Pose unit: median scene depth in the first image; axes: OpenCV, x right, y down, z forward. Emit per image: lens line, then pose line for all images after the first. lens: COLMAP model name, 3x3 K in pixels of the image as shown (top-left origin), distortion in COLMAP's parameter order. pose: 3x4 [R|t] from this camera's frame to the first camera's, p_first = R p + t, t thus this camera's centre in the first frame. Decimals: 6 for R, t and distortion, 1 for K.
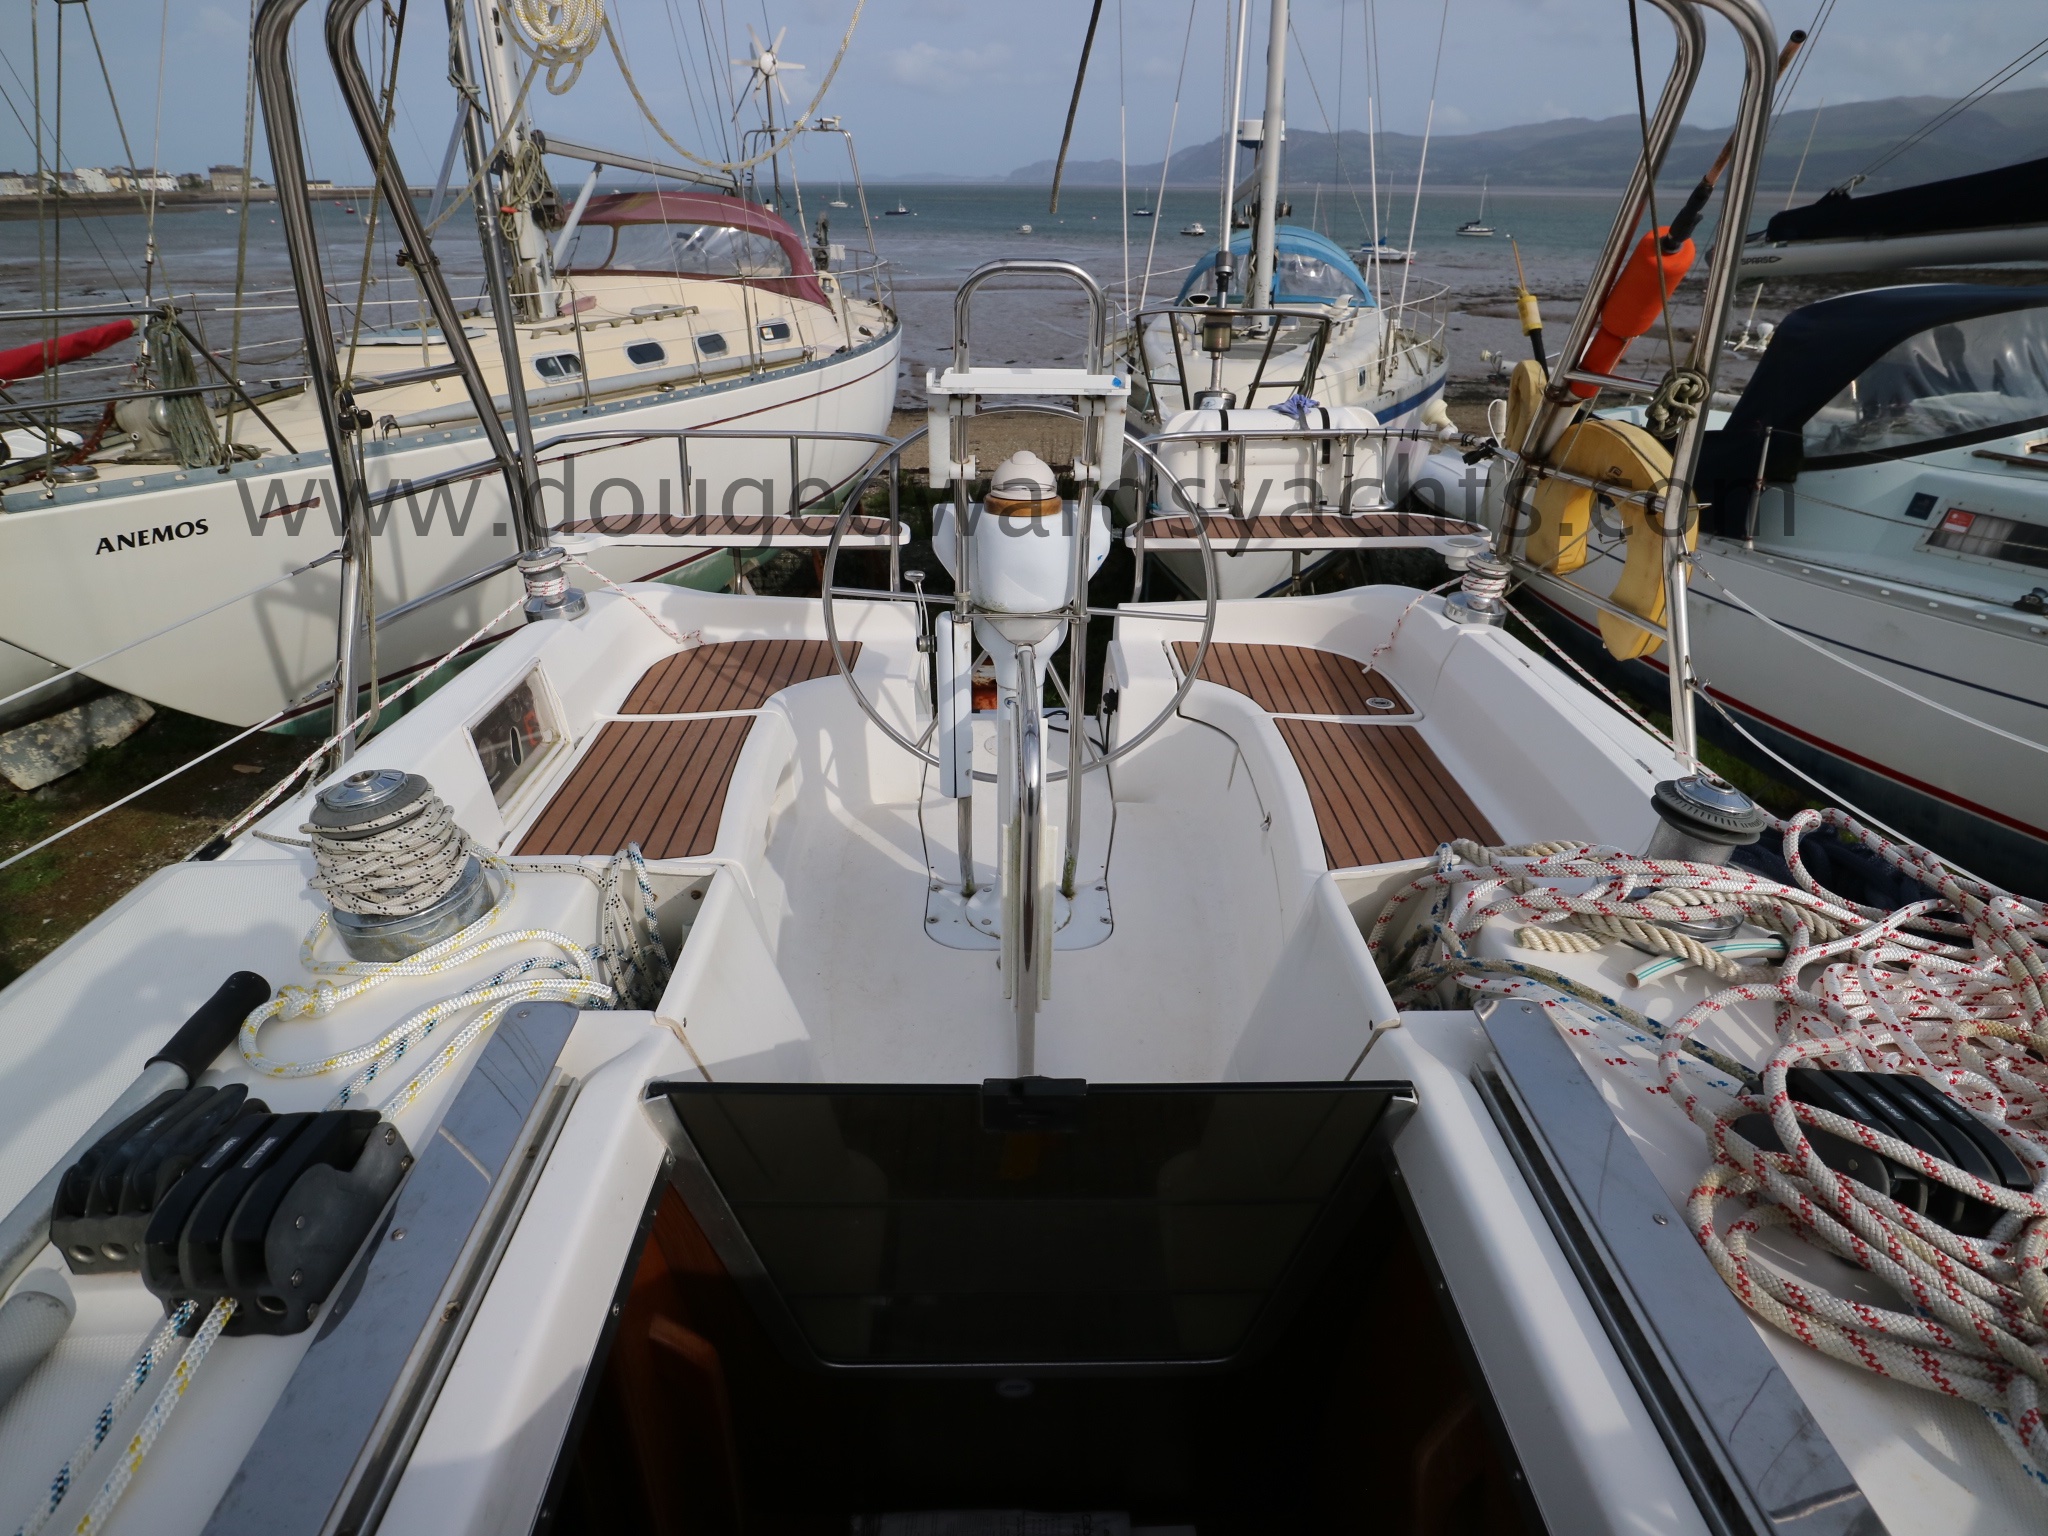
lens RADIAL K [[1160.5, 0, 1040.7], [0, 1160.5, 770.6], [0, 0, 1]] dist [-0.038262, 0.010349]
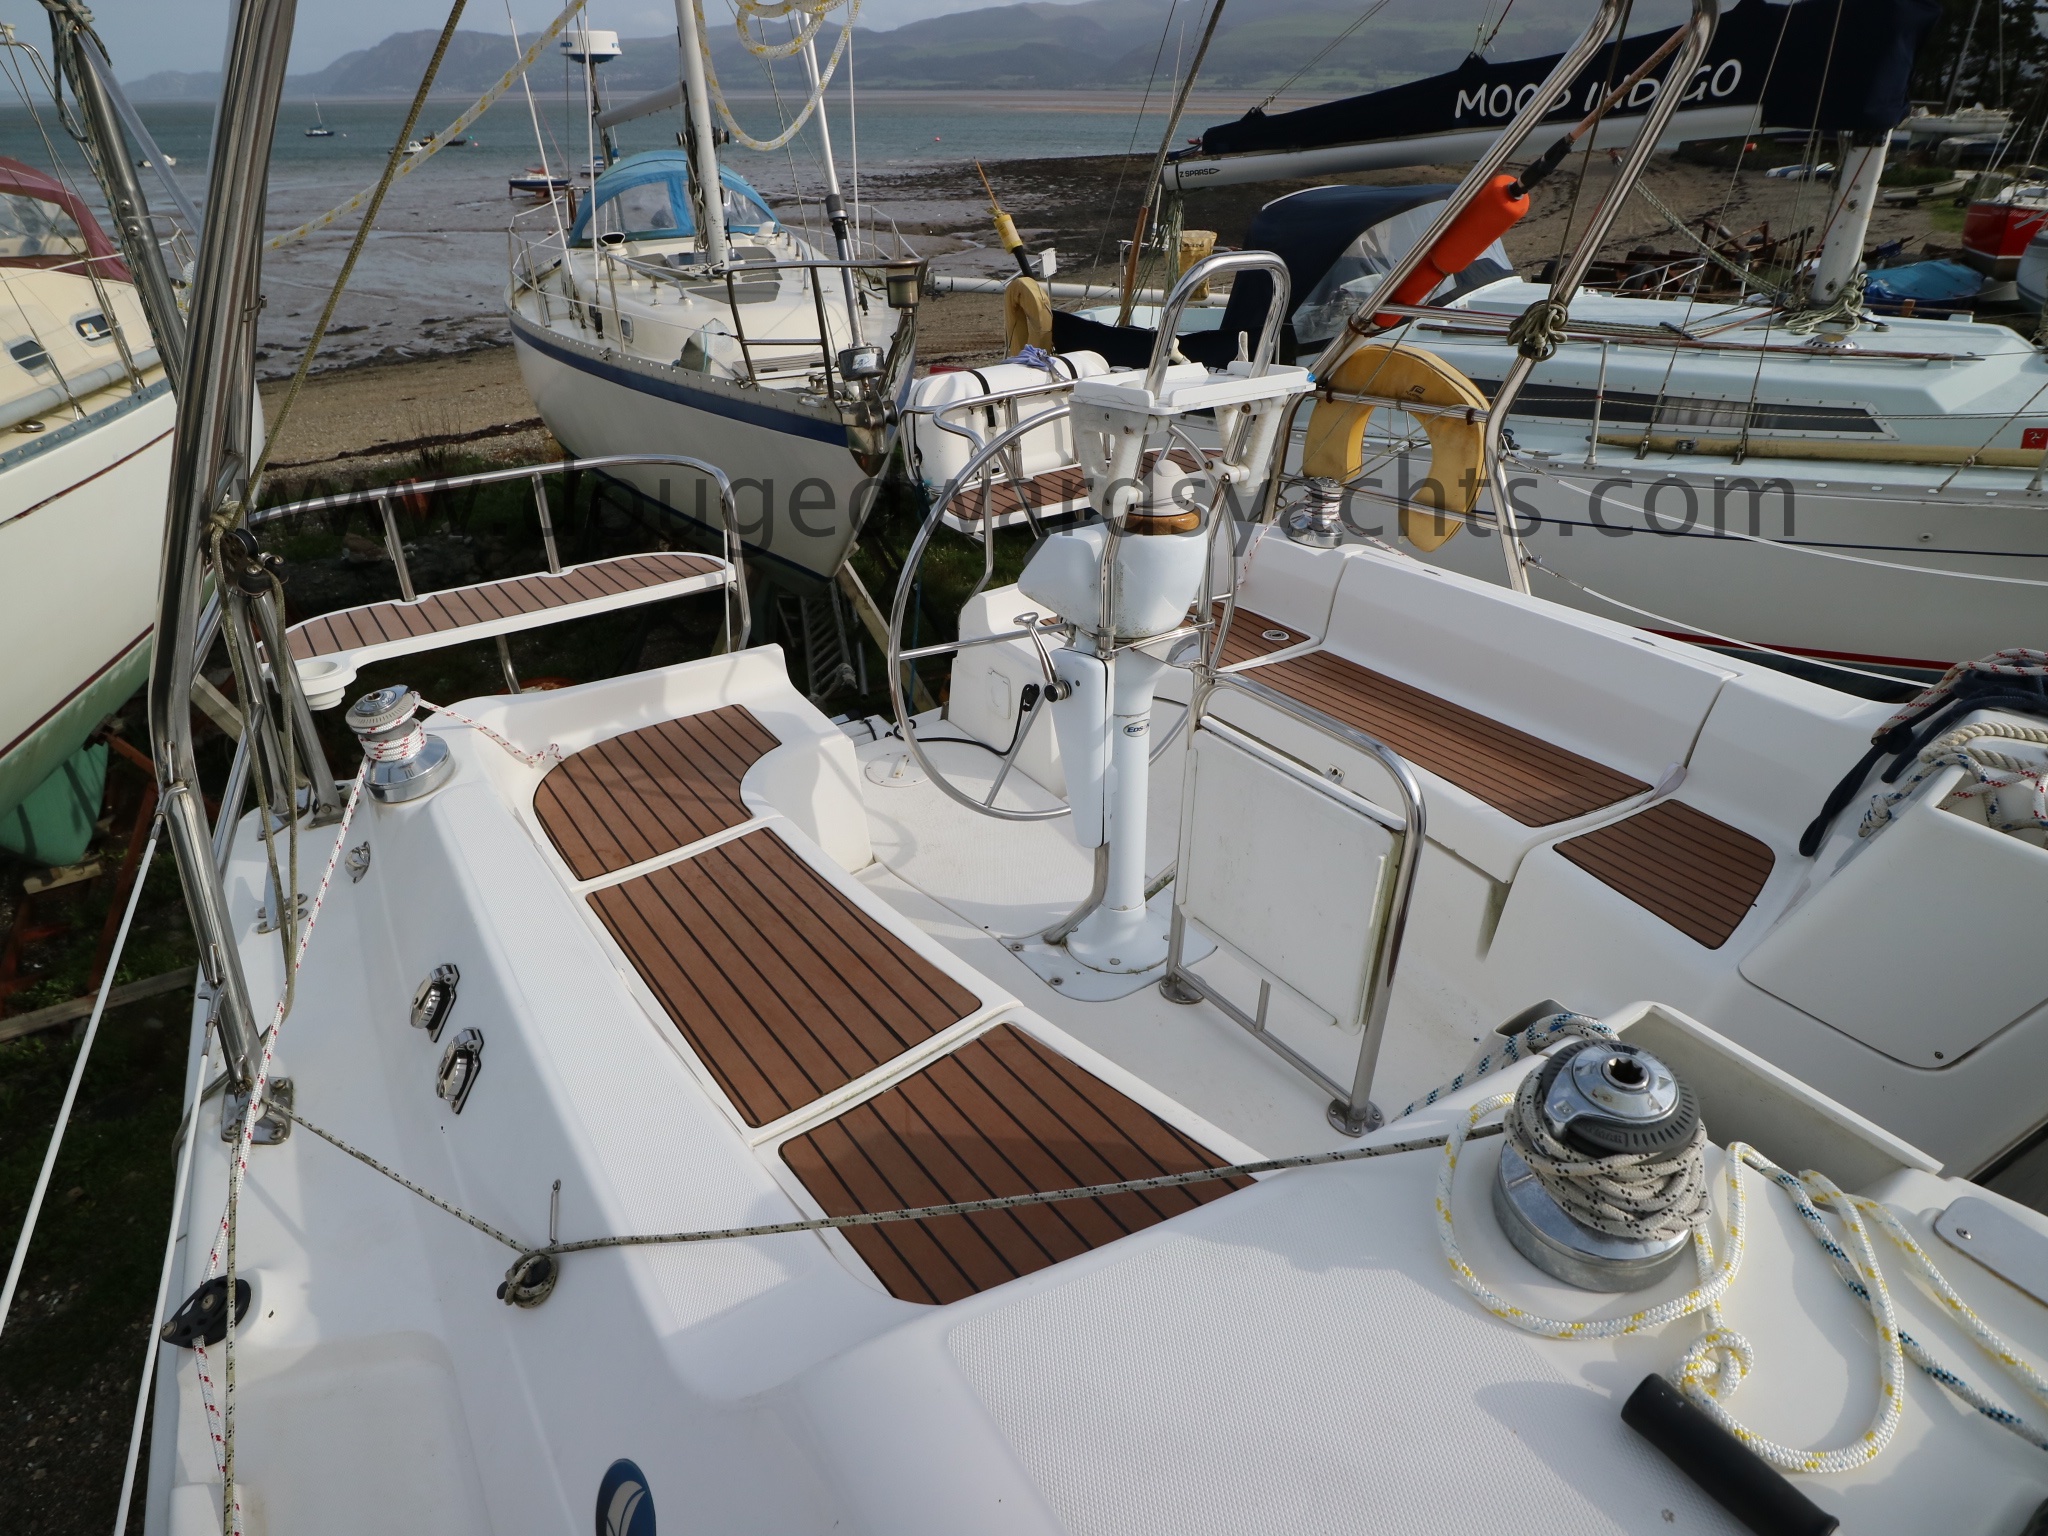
lens RADIAL K [[1160.5, 0, 1040.7], [0, 1160.5, 770.6], [0, 0, 1]] dist [-0.038262, 0.010349]
pose [[0.829109, -0.284292, 0.481410, -0.188763], [0.252712, 0.958648, 0.130887, -0.057891], [-0.498713, 0.013139, 0.866668, 0.082260]]
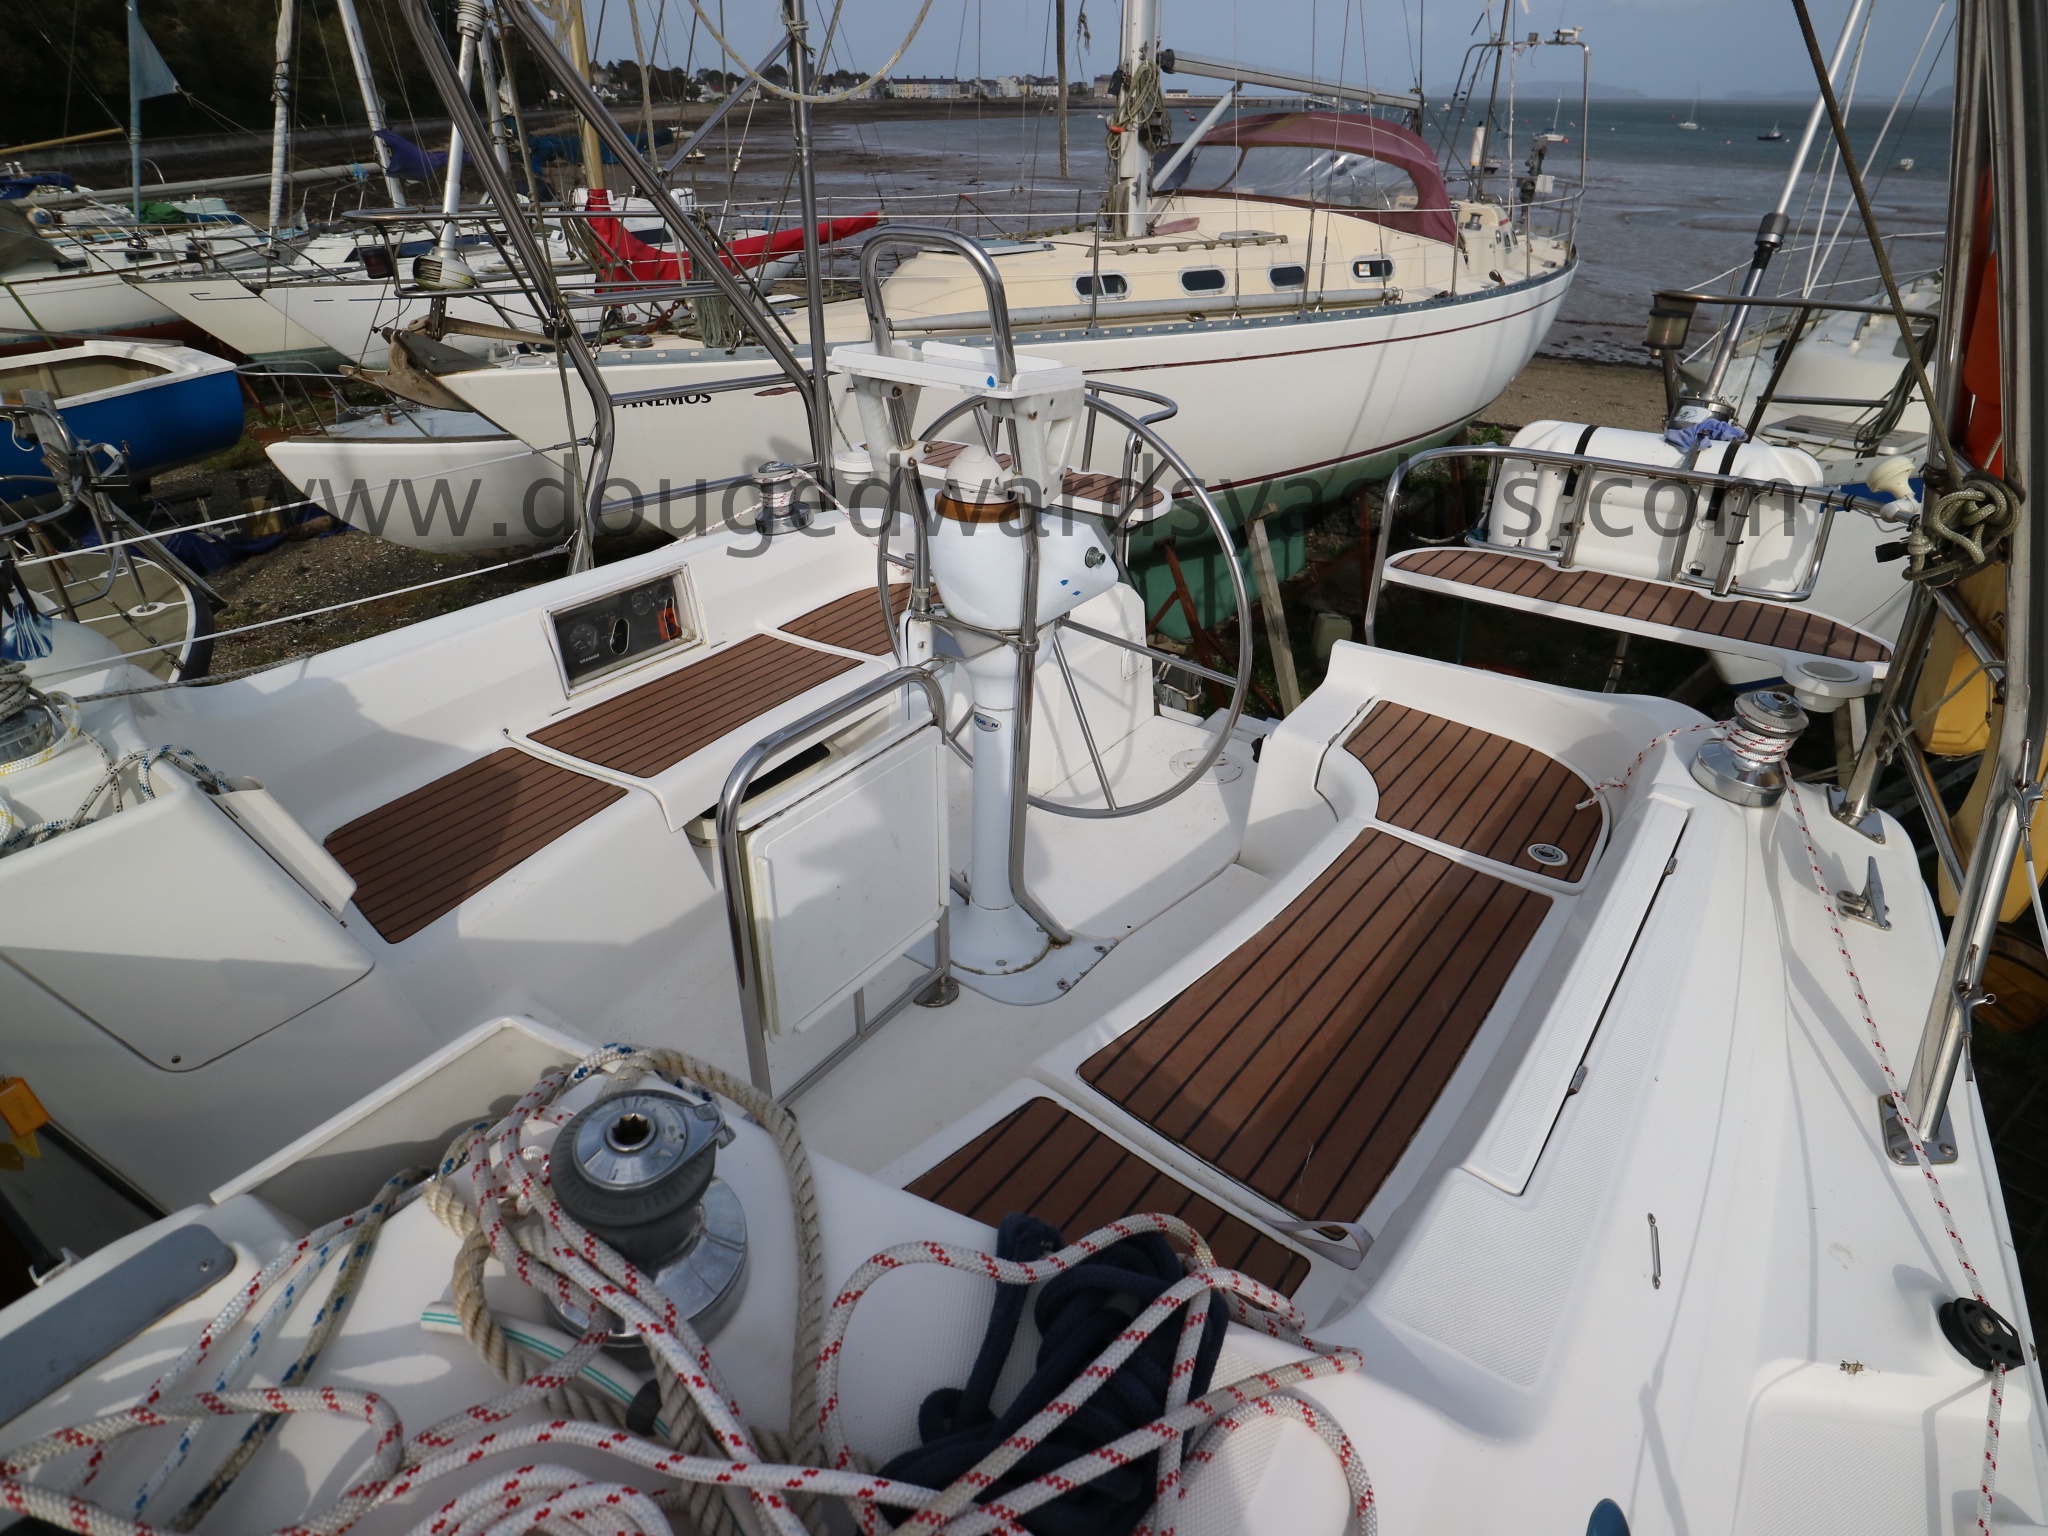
lens RADIAL K [[1160.5, 0, 1040.7], [0, 1160.5, 770.6], [0, 0, 1]] dist [-0.038262, 0.010349]
pose [[0.811760, 0.293058, -0.505136, 0.169099], [-0.262662, 0.955762, 0.132390, -0.052989], [0.521588, 0.025211, 0.852825, 0.088779]]
